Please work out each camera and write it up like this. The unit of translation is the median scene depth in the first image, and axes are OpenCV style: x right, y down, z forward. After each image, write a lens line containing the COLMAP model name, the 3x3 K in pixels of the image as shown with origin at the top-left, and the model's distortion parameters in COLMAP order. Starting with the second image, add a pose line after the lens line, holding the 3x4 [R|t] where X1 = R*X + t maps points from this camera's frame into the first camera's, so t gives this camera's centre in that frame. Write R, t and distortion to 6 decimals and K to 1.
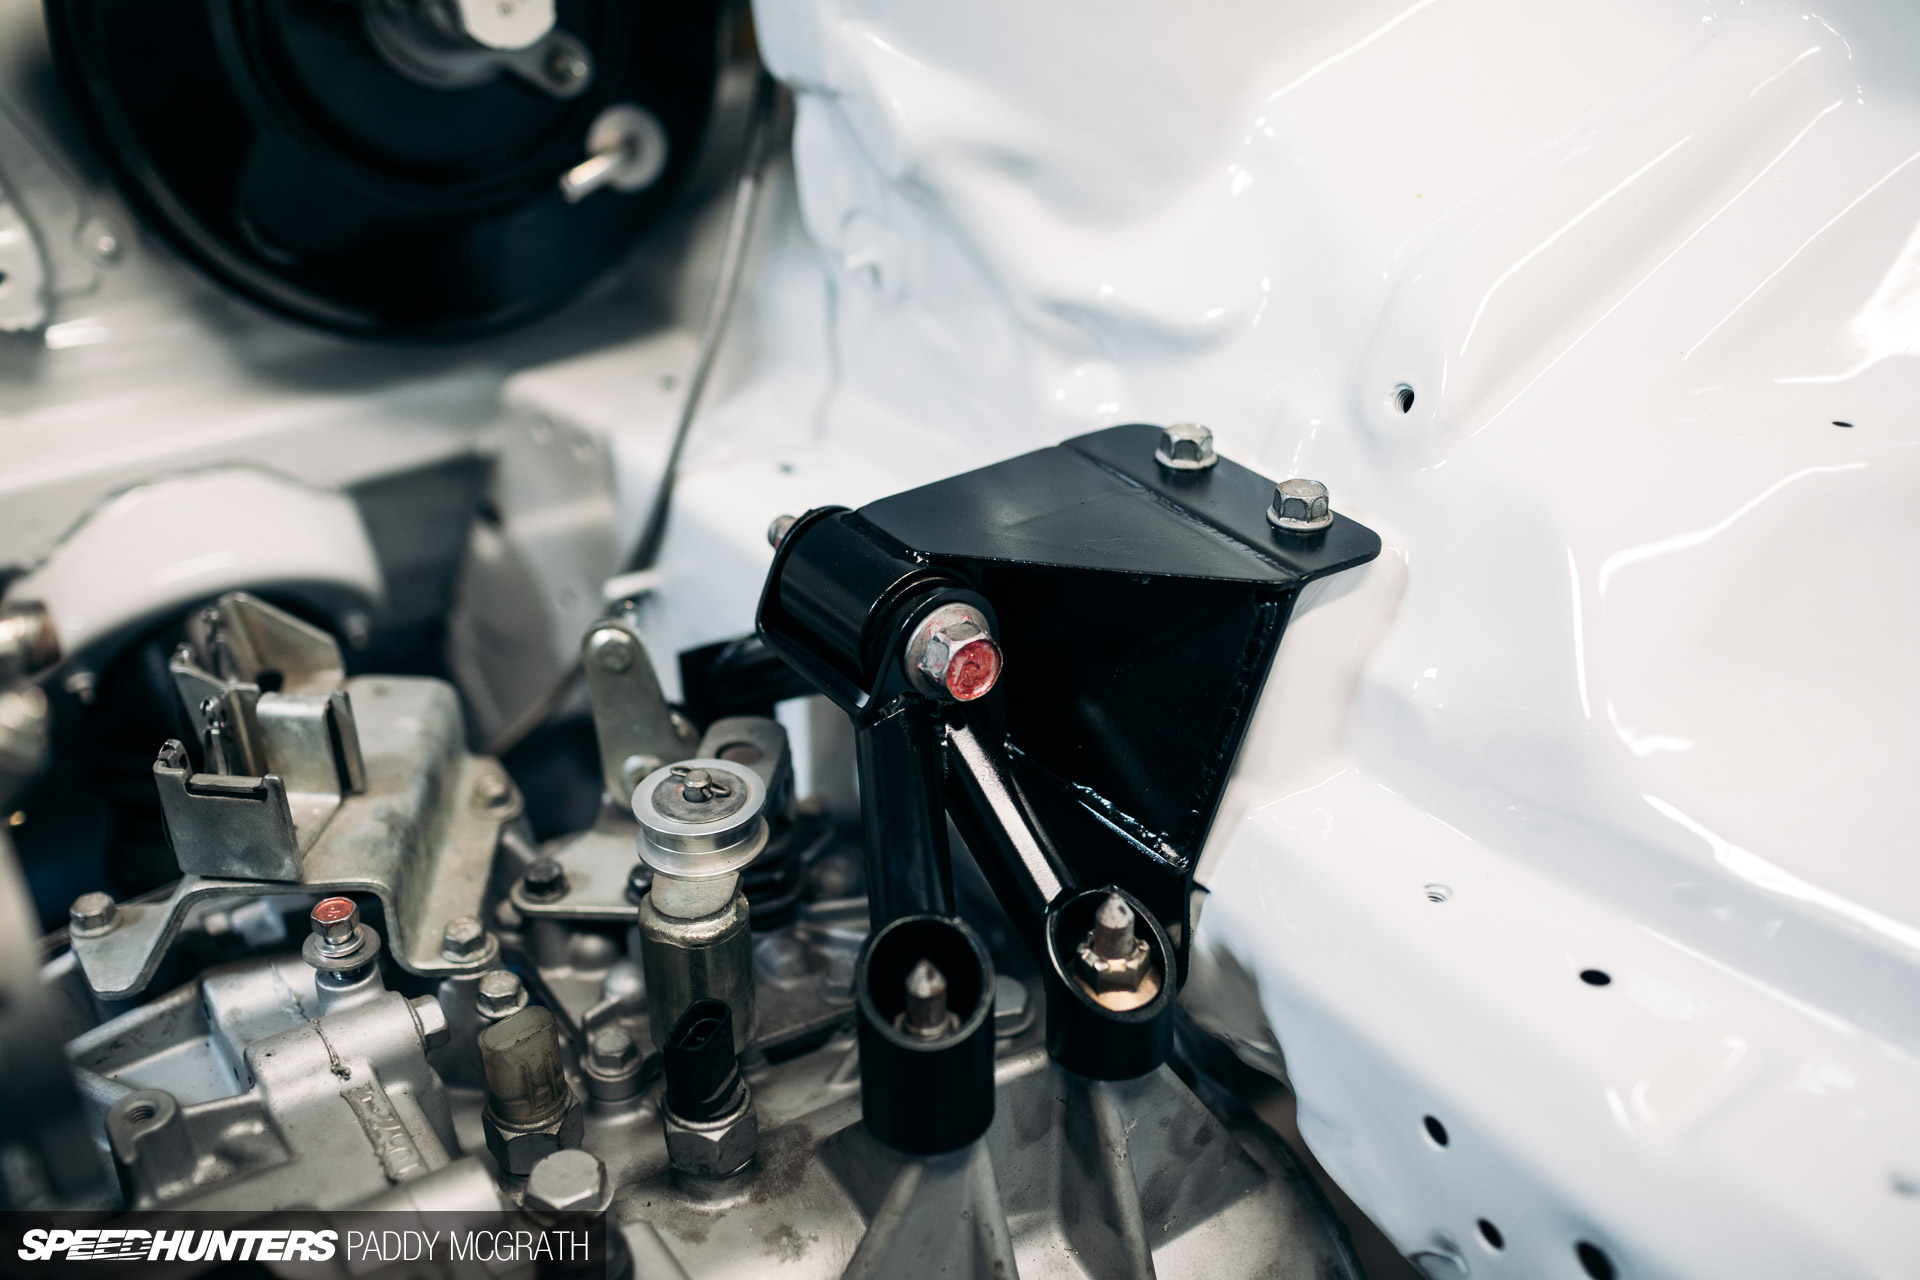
lens RADIAL K [[1898.0, 0, 963.2], [0, 1898.0, 642.2], [0, 0, 1]] dist [-0.081364, 0.000000]
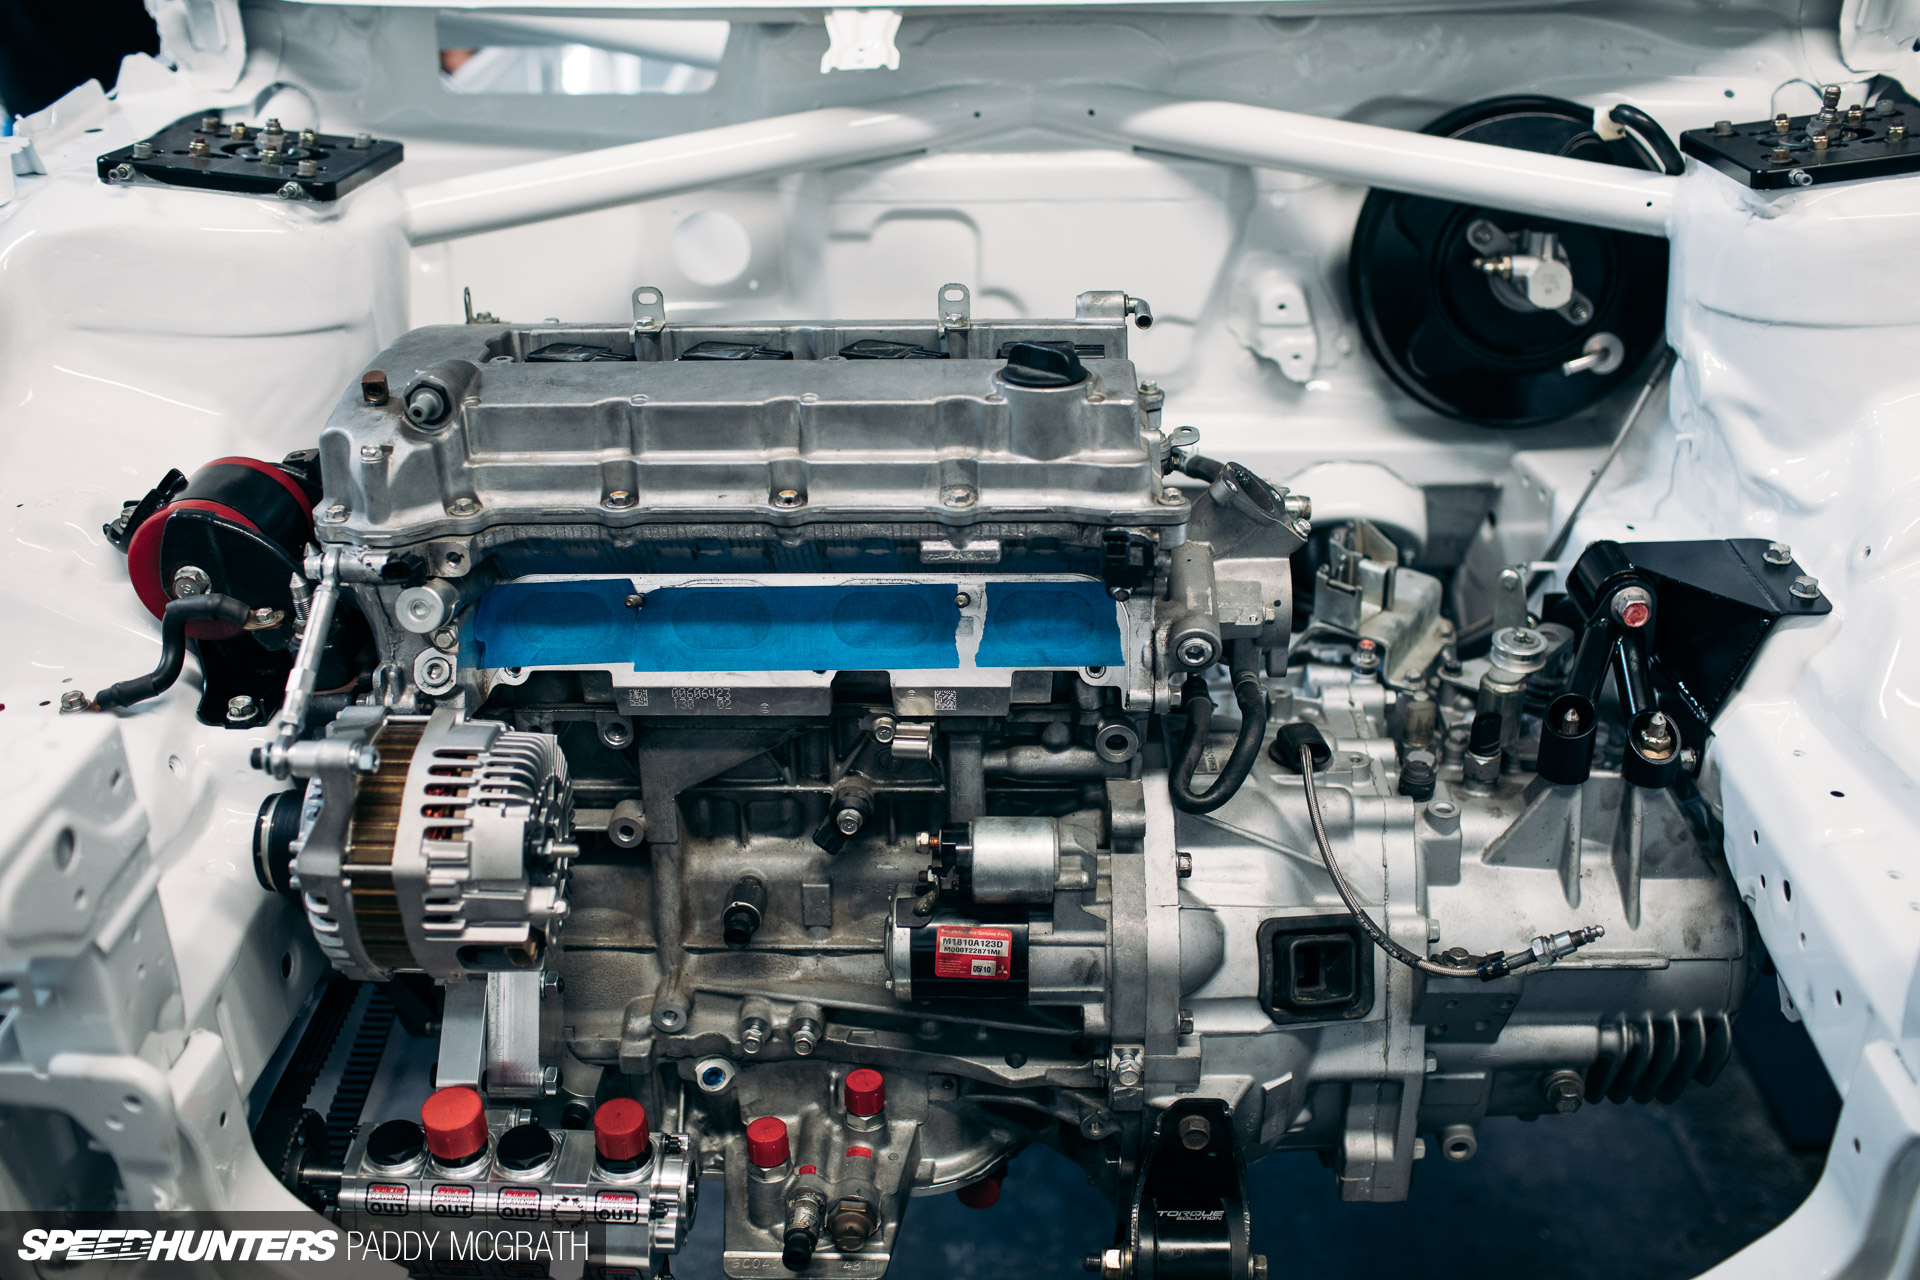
lens RADIAL K [[1898.0, 0, 958.5], [0, 1898.0, 644.2], [0, 0, 1]] dist [-0.081364, 0.000000]
pose [[0.817731, 0.265496, -0.510714, 0.459577], [-0.270812, 0.960391, 0.065650, 0.110712], [0.507915, 0.084624, 0.857241, -1.304549]]
